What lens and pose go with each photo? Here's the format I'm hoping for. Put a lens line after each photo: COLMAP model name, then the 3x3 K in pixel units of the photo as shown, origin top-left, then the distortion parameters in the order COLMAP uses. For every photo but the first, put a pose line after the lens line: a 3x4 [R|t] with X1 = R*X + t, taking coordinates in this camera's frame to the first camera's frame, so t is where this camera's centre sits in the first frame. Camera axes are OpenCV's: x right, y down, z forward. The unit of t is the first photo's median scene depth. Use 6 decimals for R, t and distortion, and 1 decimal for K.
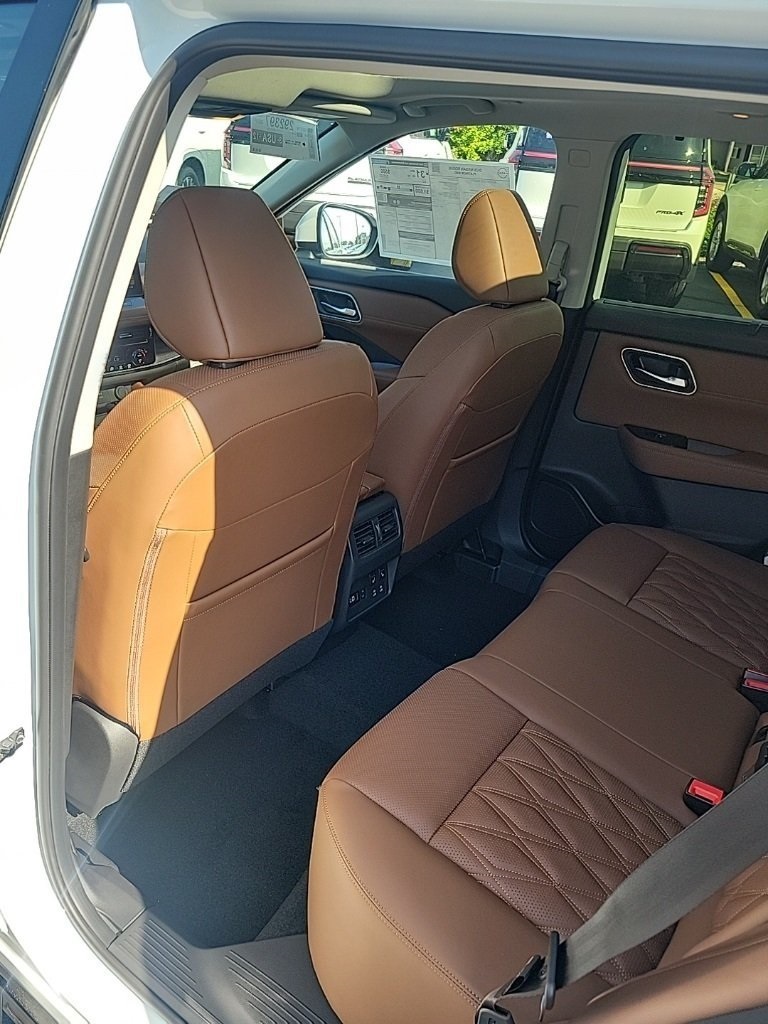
lens RADIAL K [[789.9, 0, 382.8], [0, 789.9, 511.6], [0, 0, 1]] dist [0.034765, -0.003105]
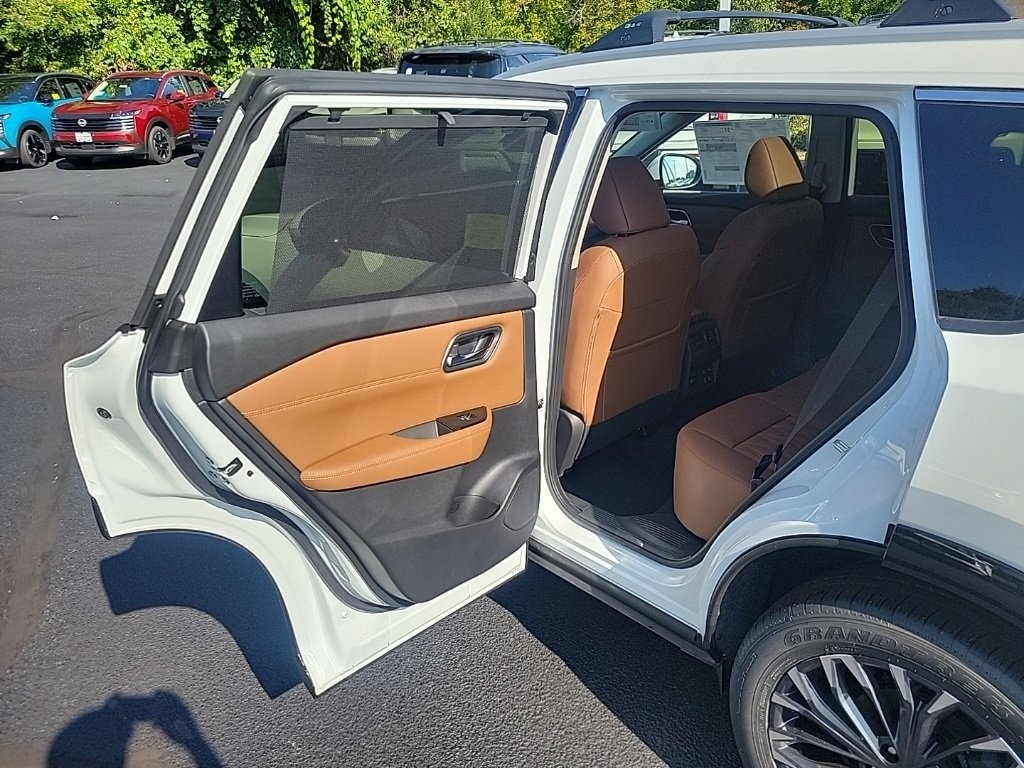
lens RADIAL K [[766.0, 0, 516.2], [0, 766.0, 388.0], [0, 0, 1]] dist [0.021247, 0.005444]
pose [[0.965417, -0.035696, -0.258255, 0.021562], [0.016327, 0.996916, -0.076758, 0.219916], [0.260198, 0.069887, 0.963023, -0.608446]]
